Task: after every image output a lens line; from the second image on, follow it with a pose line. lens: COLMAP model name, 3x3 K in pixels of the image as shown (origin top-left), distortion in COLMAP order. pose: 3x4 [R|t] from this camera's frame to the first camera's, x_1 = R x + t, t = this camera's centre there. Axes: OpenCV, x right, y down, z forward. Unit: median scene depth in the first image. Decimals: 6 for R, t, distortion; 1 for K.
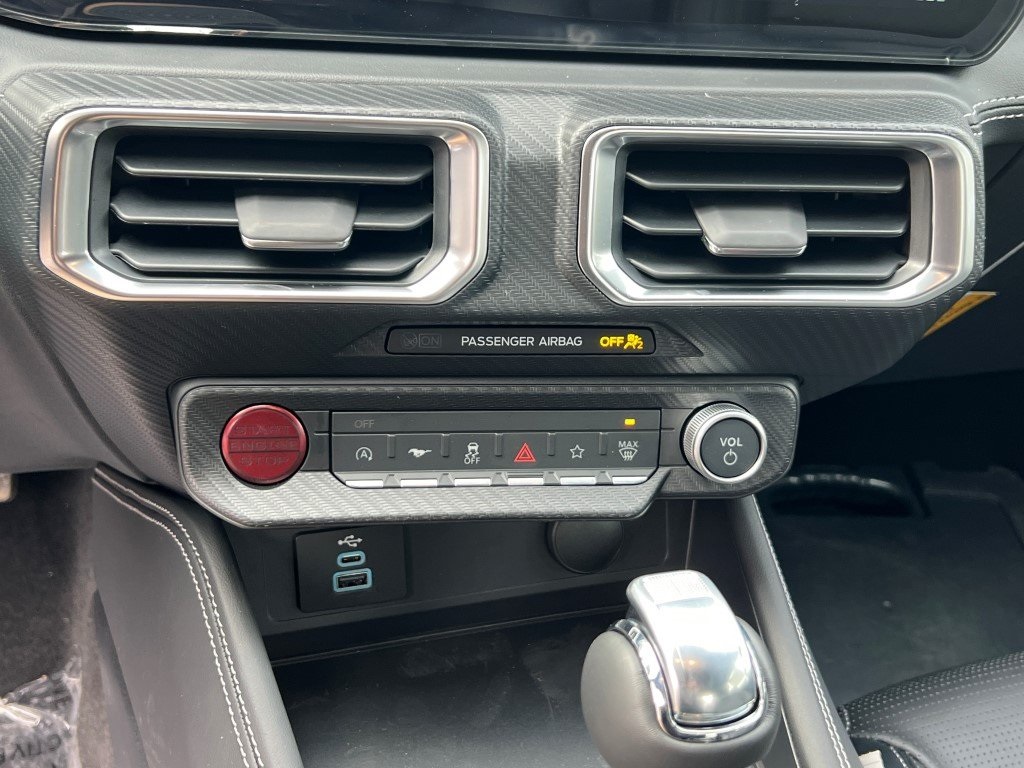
lens RADIAL K [[1187.9, 0, 501.1], [0, 1187.9, 380.9], [0, 0, 1]] dist [0.045776, 0.000000]
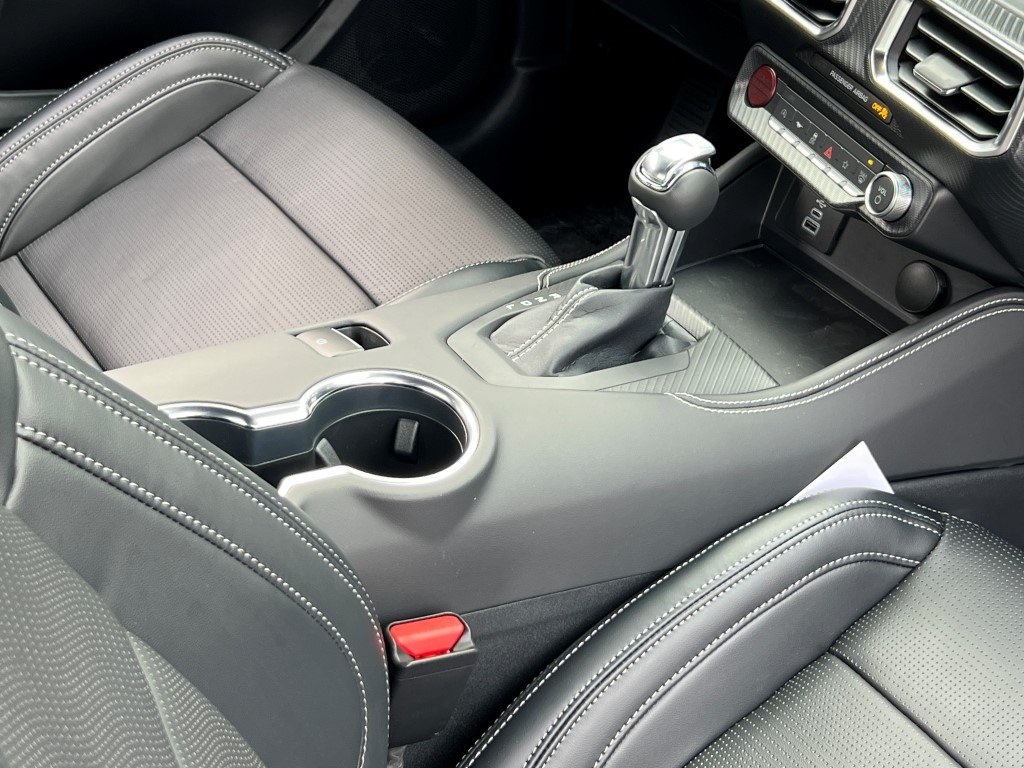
lens RADIAL K [[1613.8, 0, 532.1], [0, 1613.8, 372.5], [0, 0, 1]] dist [0.144080, 0.000000]
pose [[0.254450, 0.482746, -0.837981, 2.081319], [-0.551792, 0.784083, 0.284147, -0.124216], [0.794217, 0.390090, 0.465885, -0.342382]]
